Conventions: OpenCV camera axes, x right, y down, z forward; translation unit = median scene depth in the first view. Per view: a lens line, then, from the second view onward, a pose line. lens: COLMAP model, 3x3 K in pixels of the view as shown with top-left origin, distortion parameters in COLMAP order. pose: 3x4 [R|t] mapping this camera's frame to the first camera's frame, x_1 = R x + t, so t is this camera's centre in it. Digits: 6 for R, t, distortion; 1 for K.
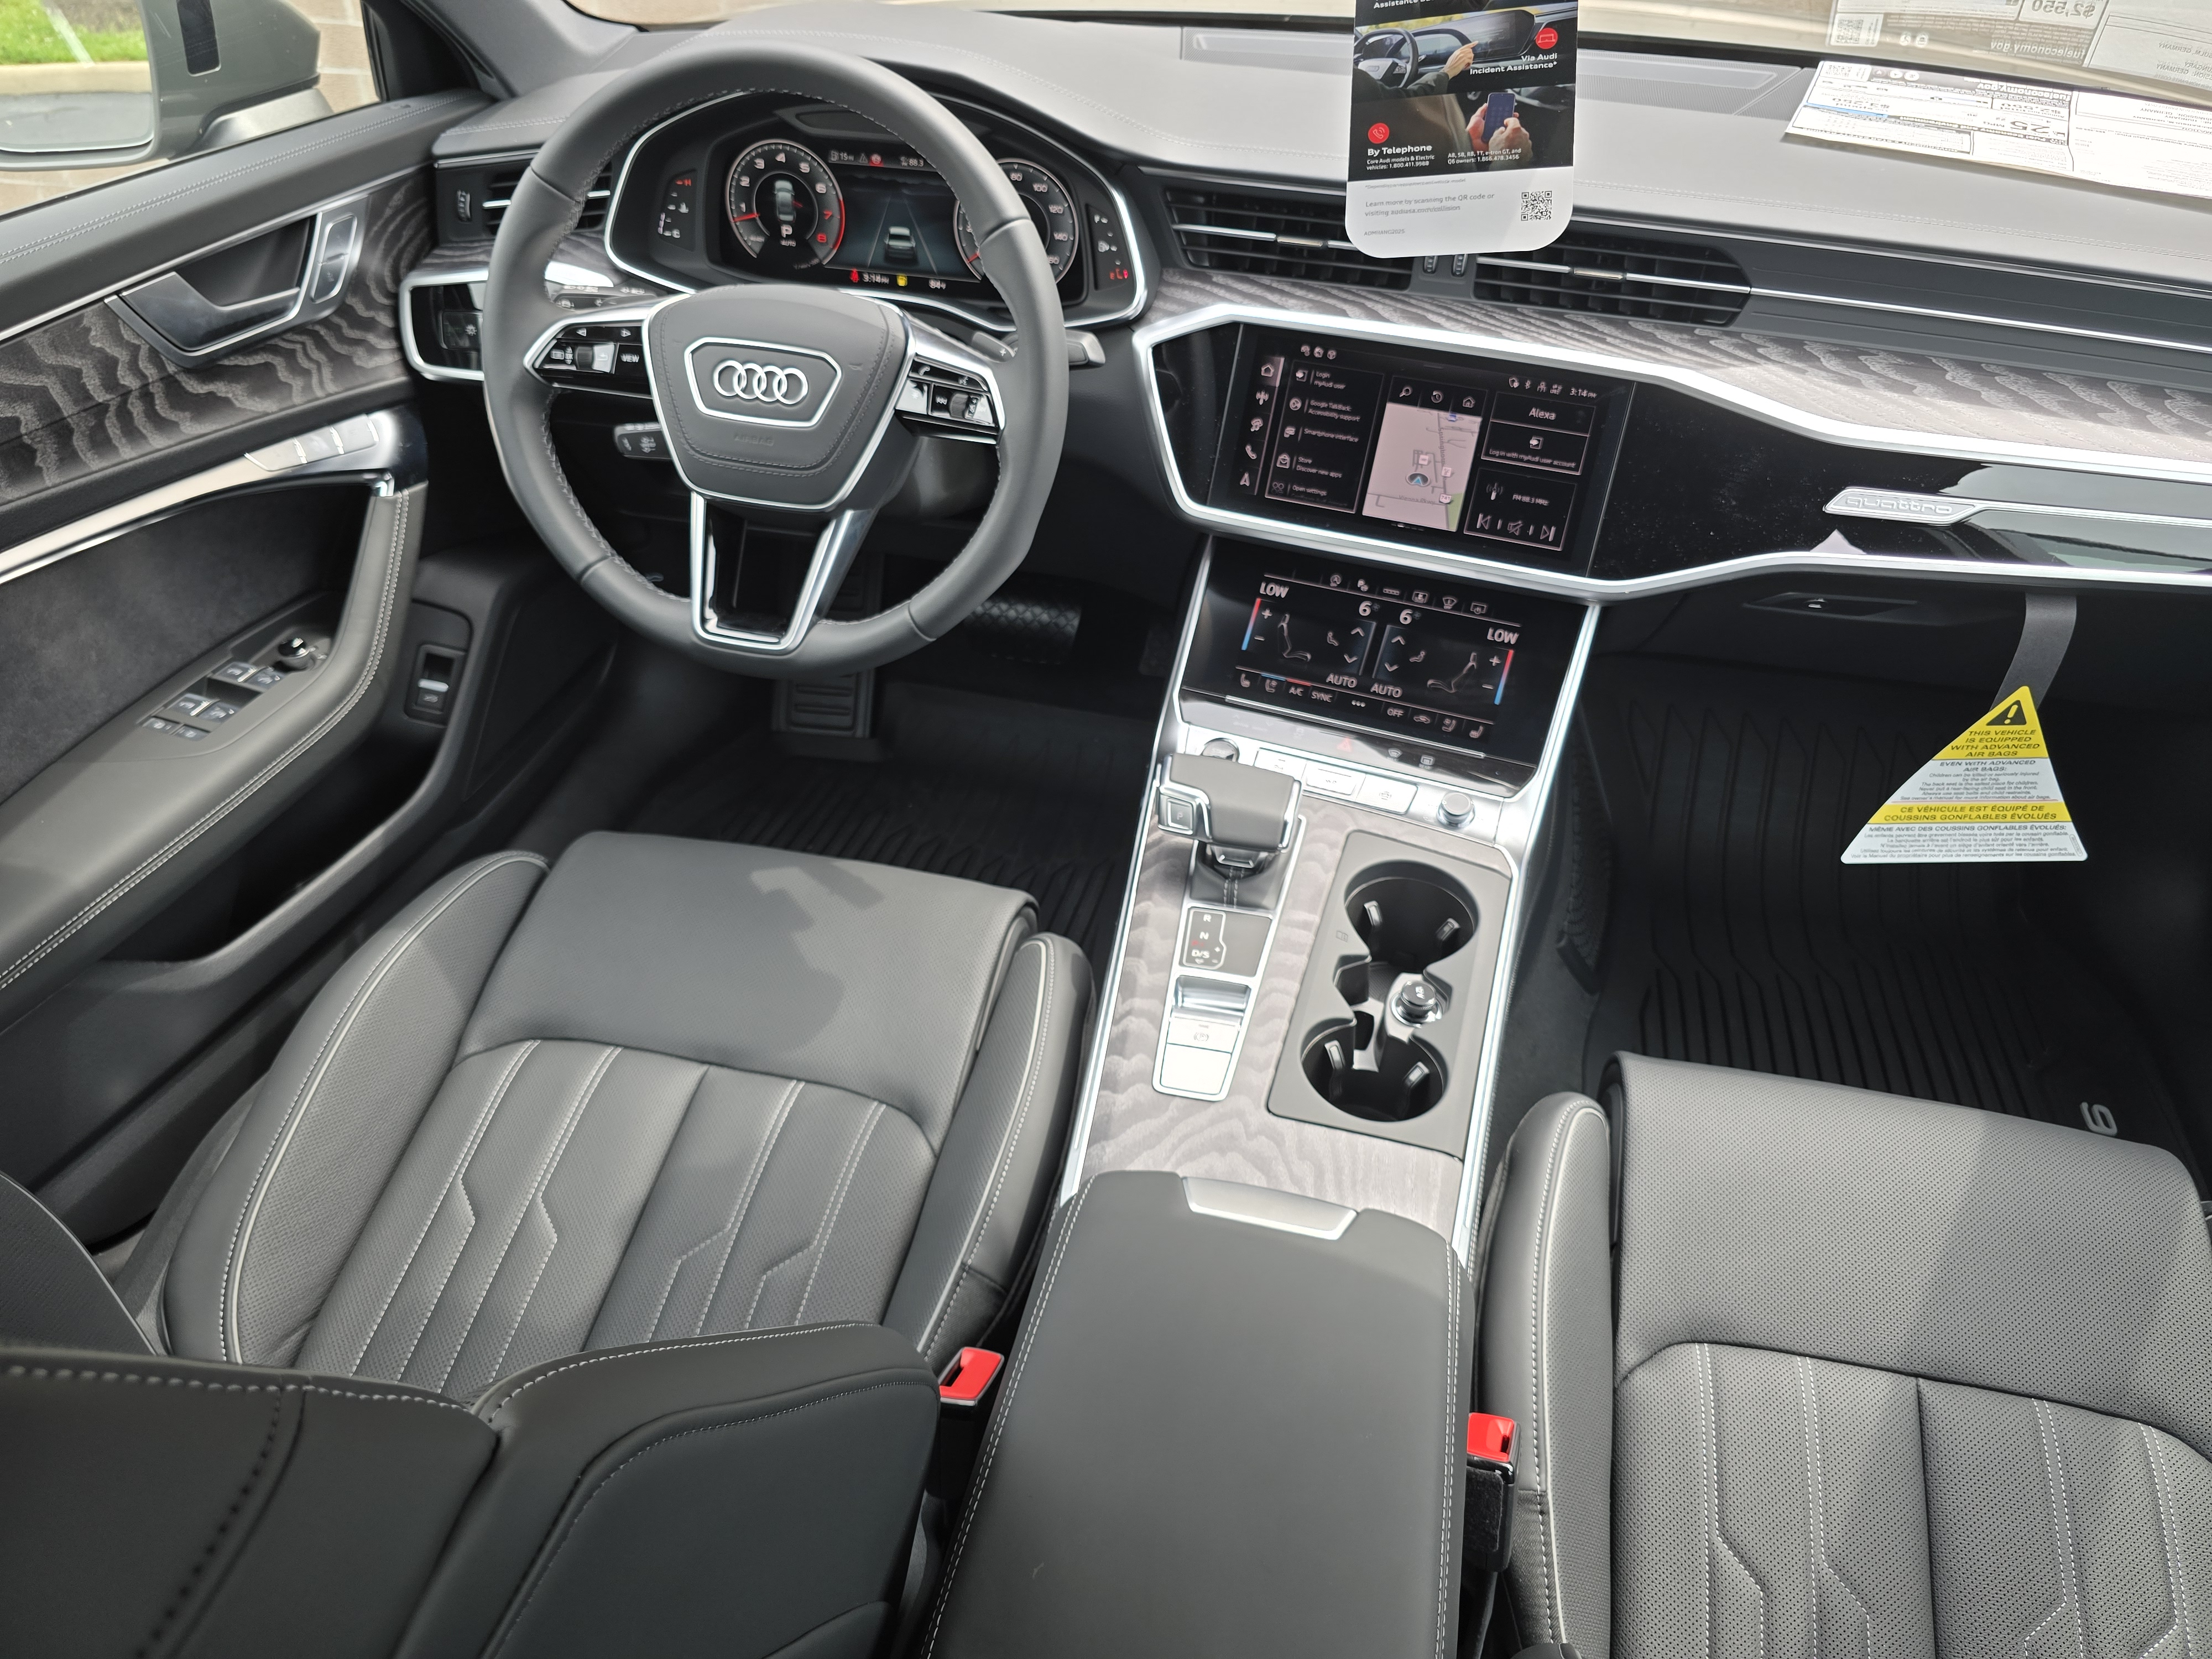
lens RADIAL K [[1471.8, 0, 1122.8], [0, 1471.8, 820.9], [0, 0, 1]] dist [0.038880, -0.030407]
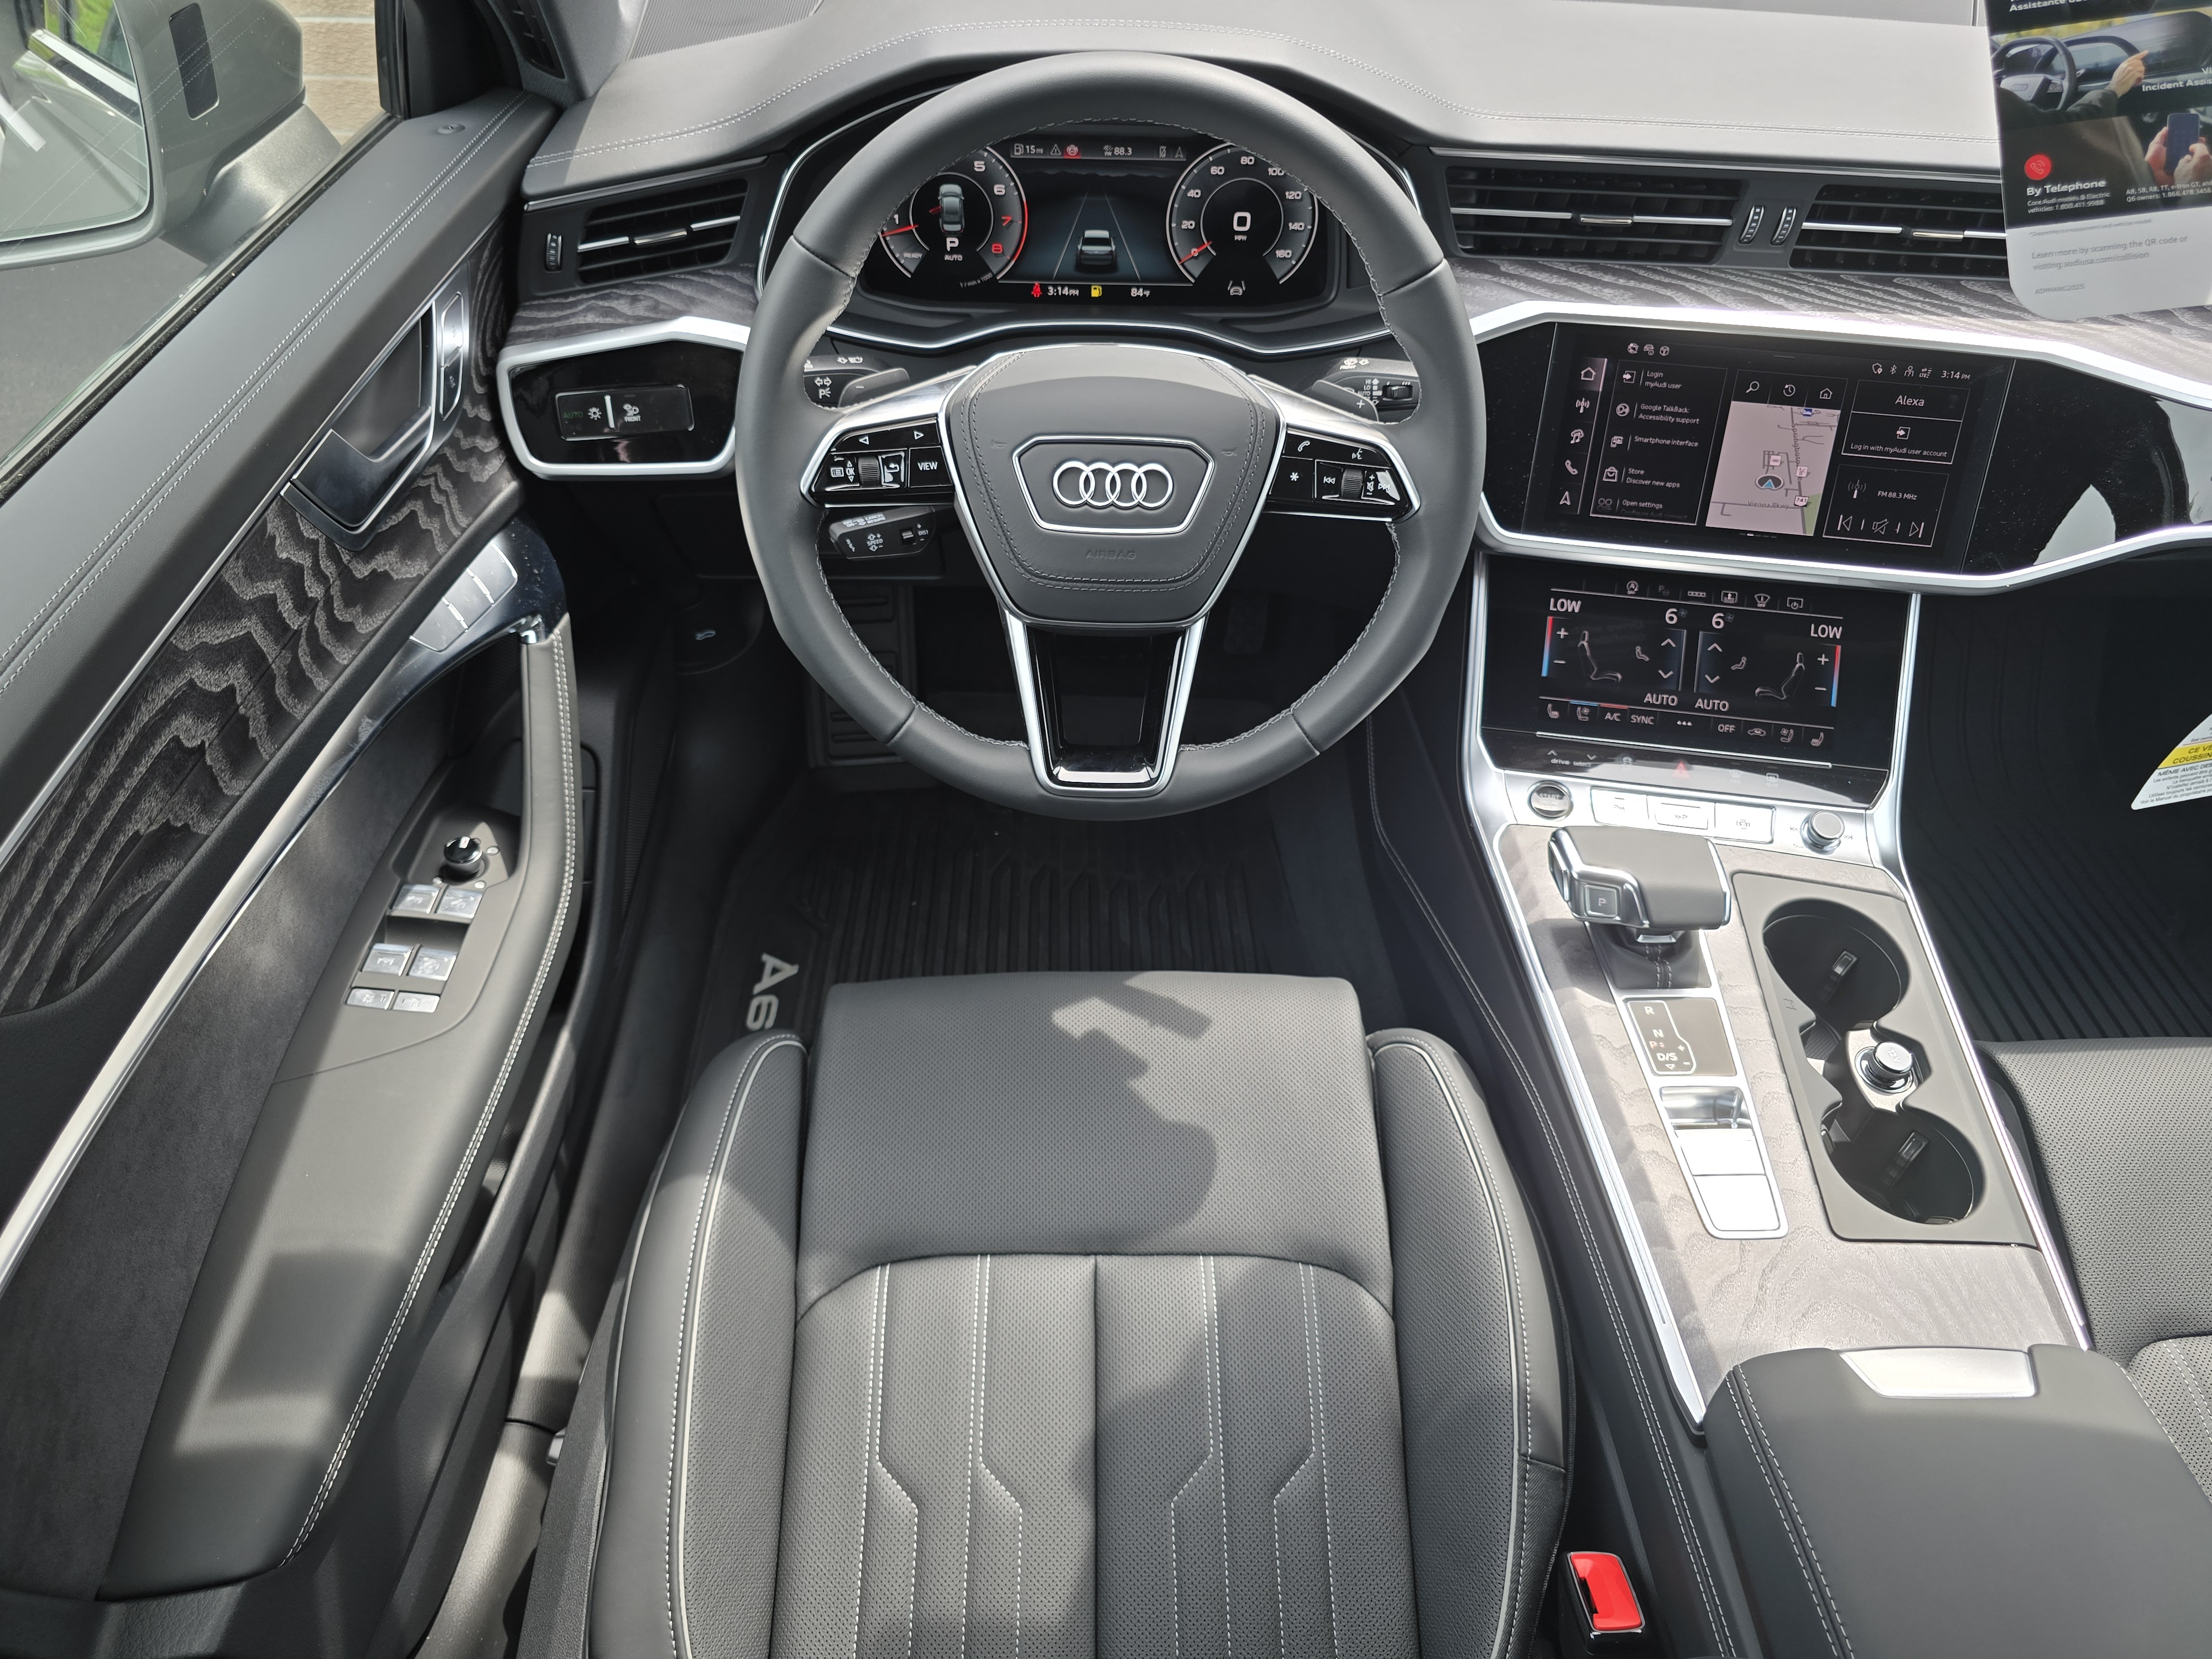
lens RADIAL K [[1471.8, 0, 1106.6], [0, 1471.8, 826.9], [0, 0, 1]] dist [0.038880, -0.030407]
pose [[0.971460, -0.160643, 0.174528, -0.380098], [0.139730, 0.982113, 0.126212, -0.191944], [-0.191681, -0.098223, 0.976530, 0.165625]]
